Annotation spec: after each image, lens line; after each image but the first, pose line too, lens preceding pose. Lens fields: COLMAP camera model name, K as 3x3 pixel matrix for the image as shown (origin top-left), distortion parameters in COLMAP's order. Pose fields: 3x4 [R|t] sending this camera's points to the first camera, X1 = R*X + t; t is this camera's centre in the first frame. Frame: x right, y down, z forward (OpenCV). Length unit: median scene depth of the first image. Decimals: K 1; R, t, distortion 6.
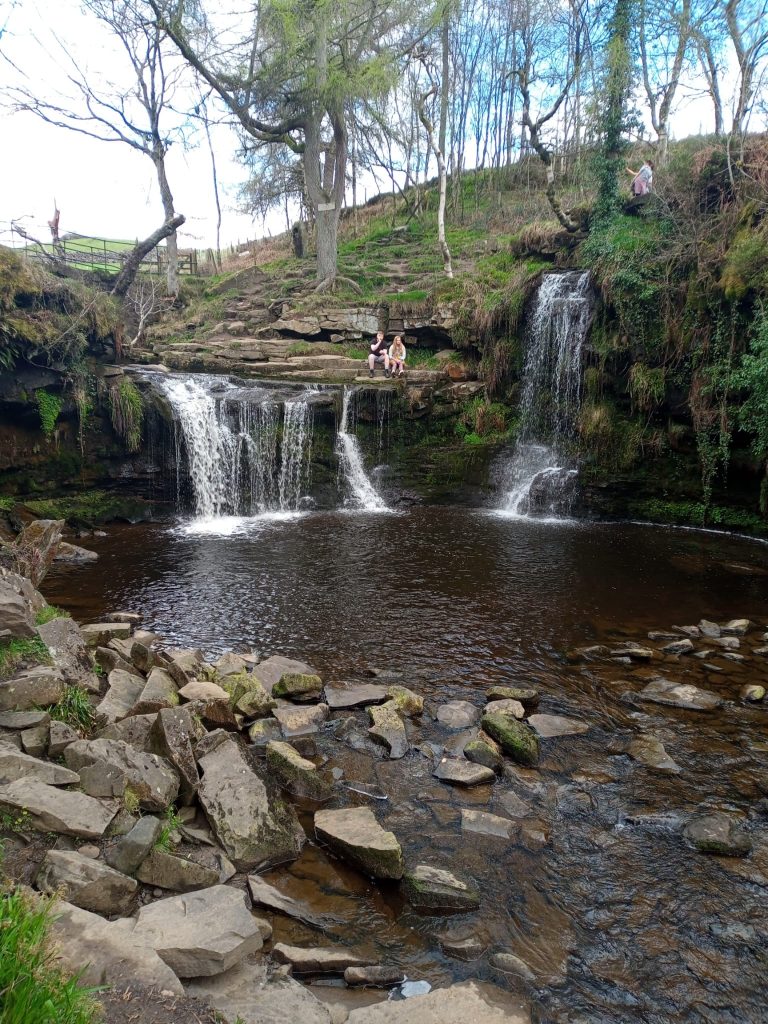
lens RADIAL K [[773.3, 0, 384.0], [0, 773.3, 512.0], [0, 0, 1]] dist [0.201558, -0.291248]
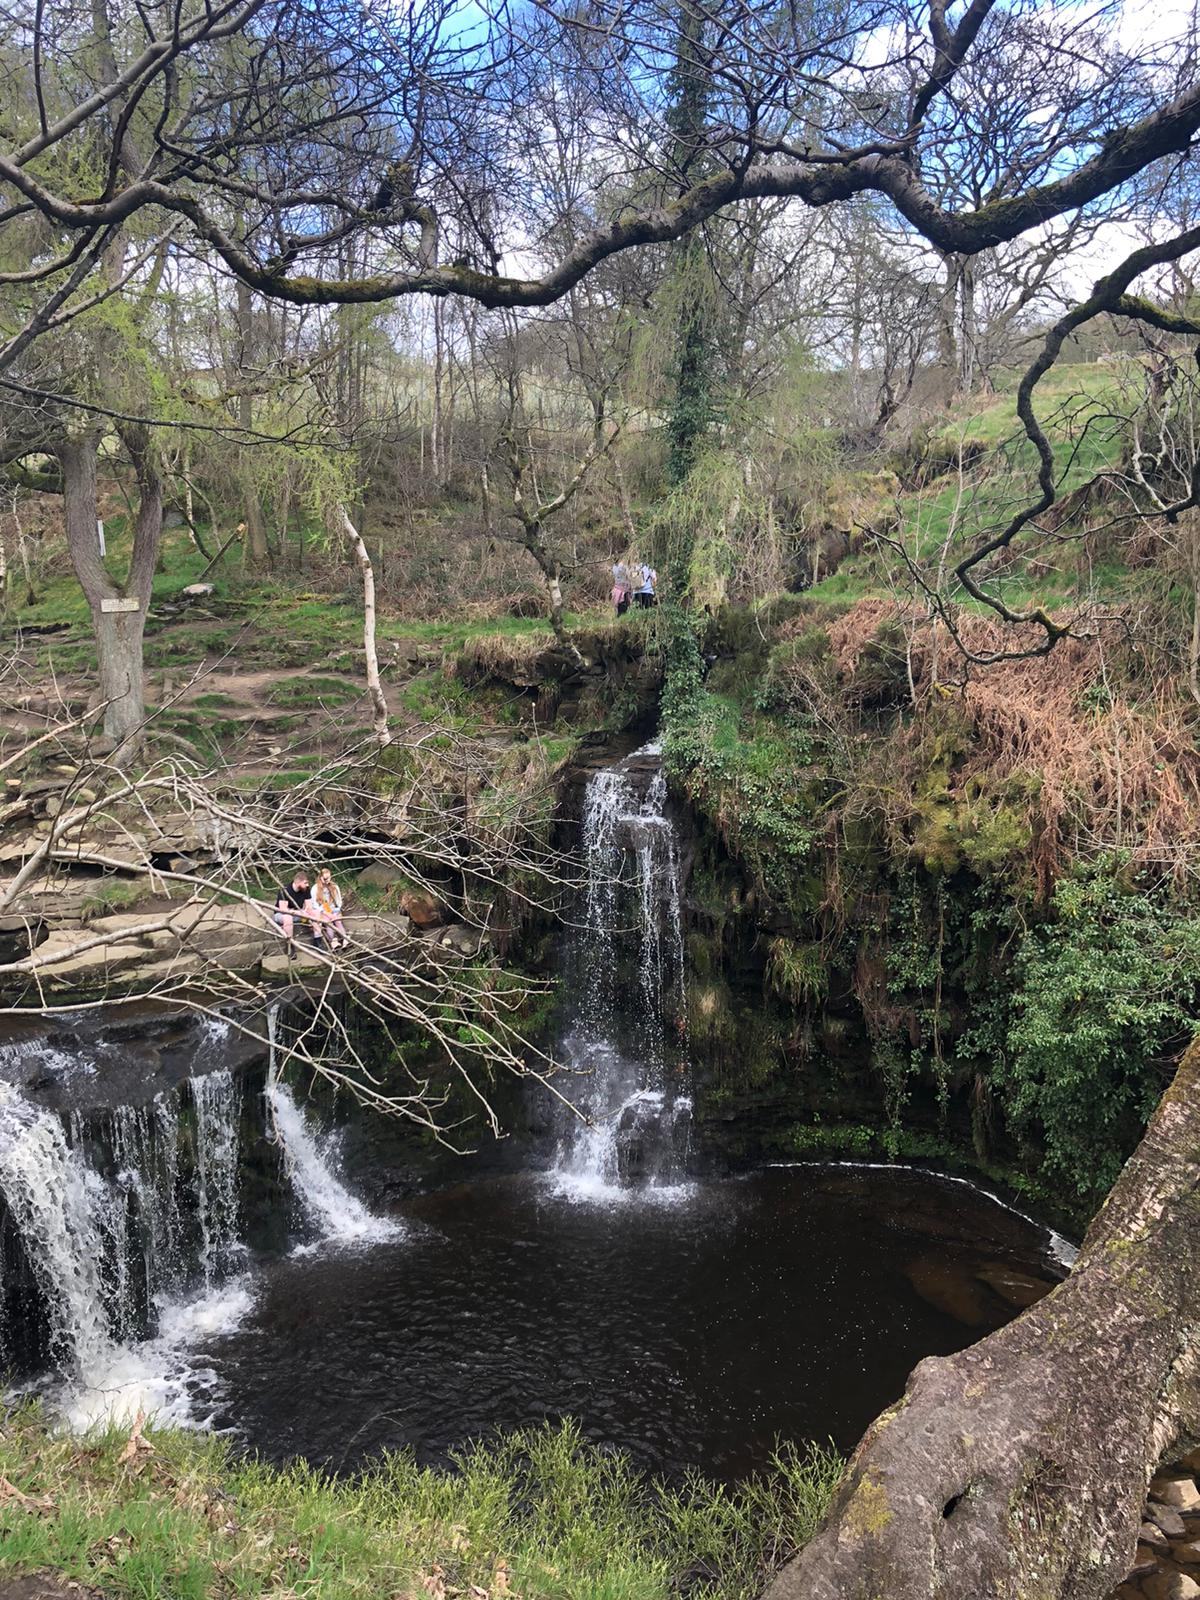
lens RADIAL K [[1320.2, 0, 613.7], [0, 1320.2, 798.1], [0, 0, 1]] dist [0.149059, -0.410610]
pose [[0.879013, -0.083260, 0.469472, -0.272062], [0.099972, 0.994932, -0.010733, -0.281199], [-0.466200, 0.056369, 0.882882, 0.100077]]
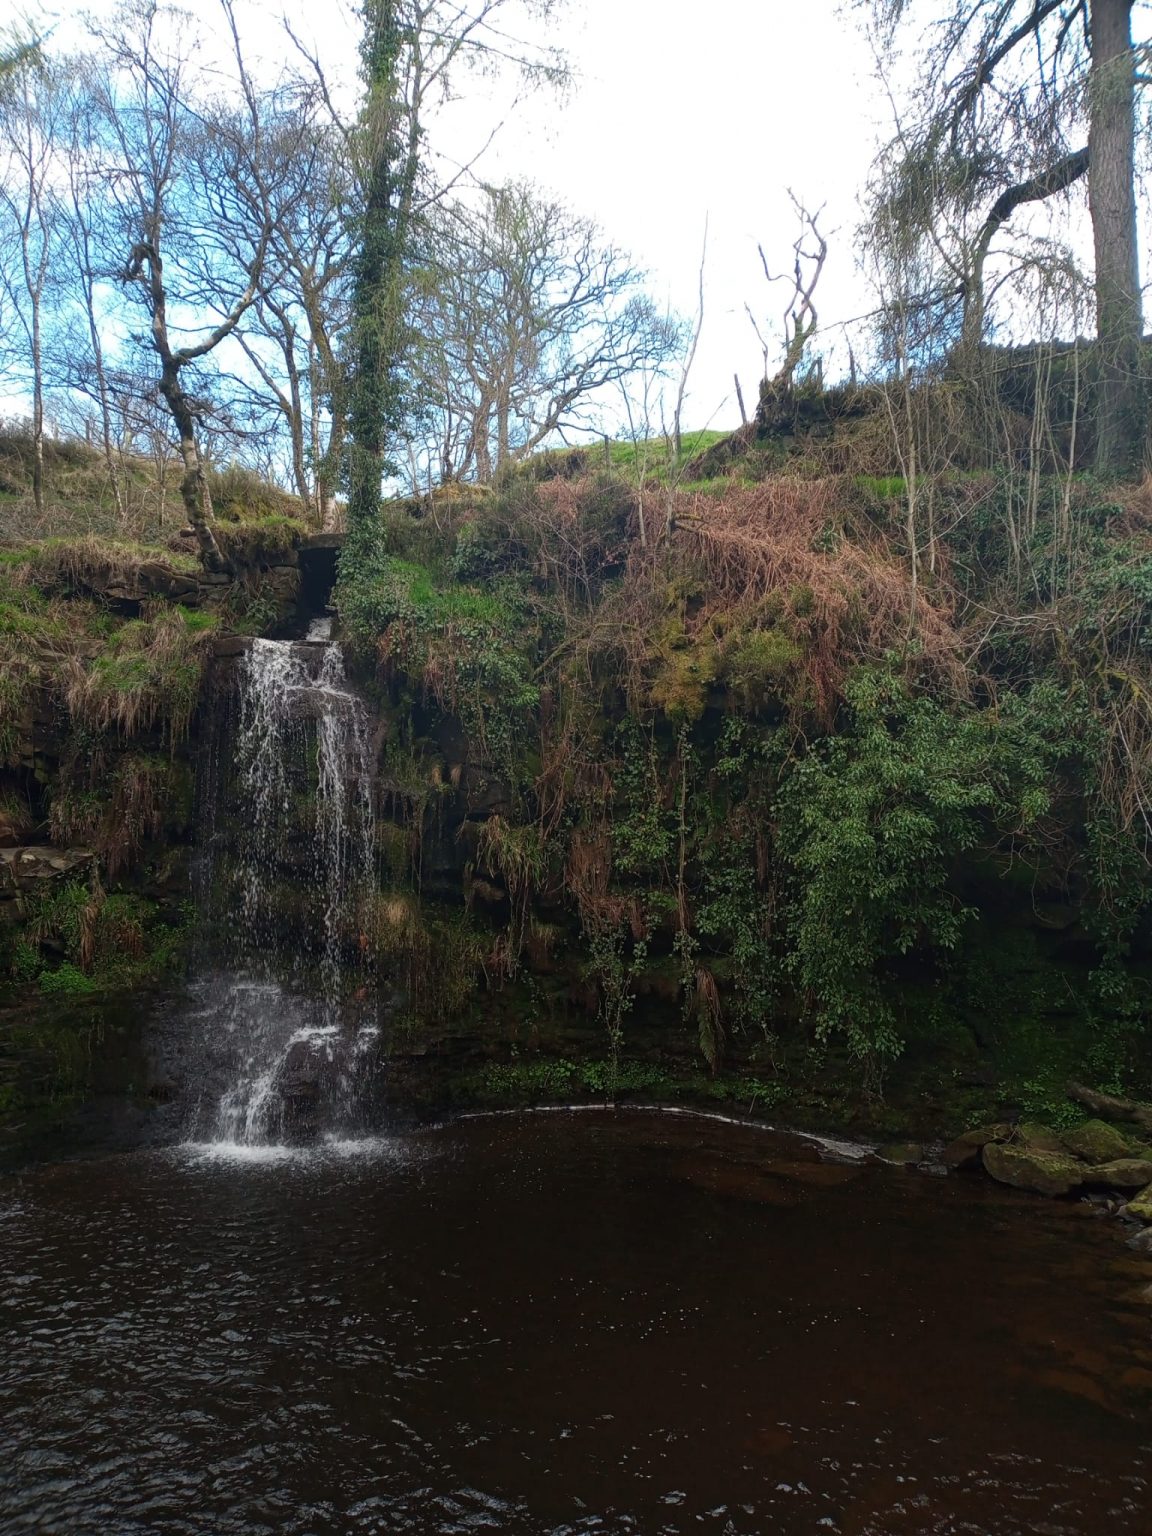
lens RADIAL K [[1160.0, 0, 576.0], [0, 1160.0, 768.0], [0, 0, 1]] dist [0.201558, -0.291248]
pose [[0.612008, 0.048054, 0.789390, -0.265915], [0.127942, 0.978988, -0.158789, -0.079094], [-0.780434, 0.198176, 0.593000, 0.433402]]
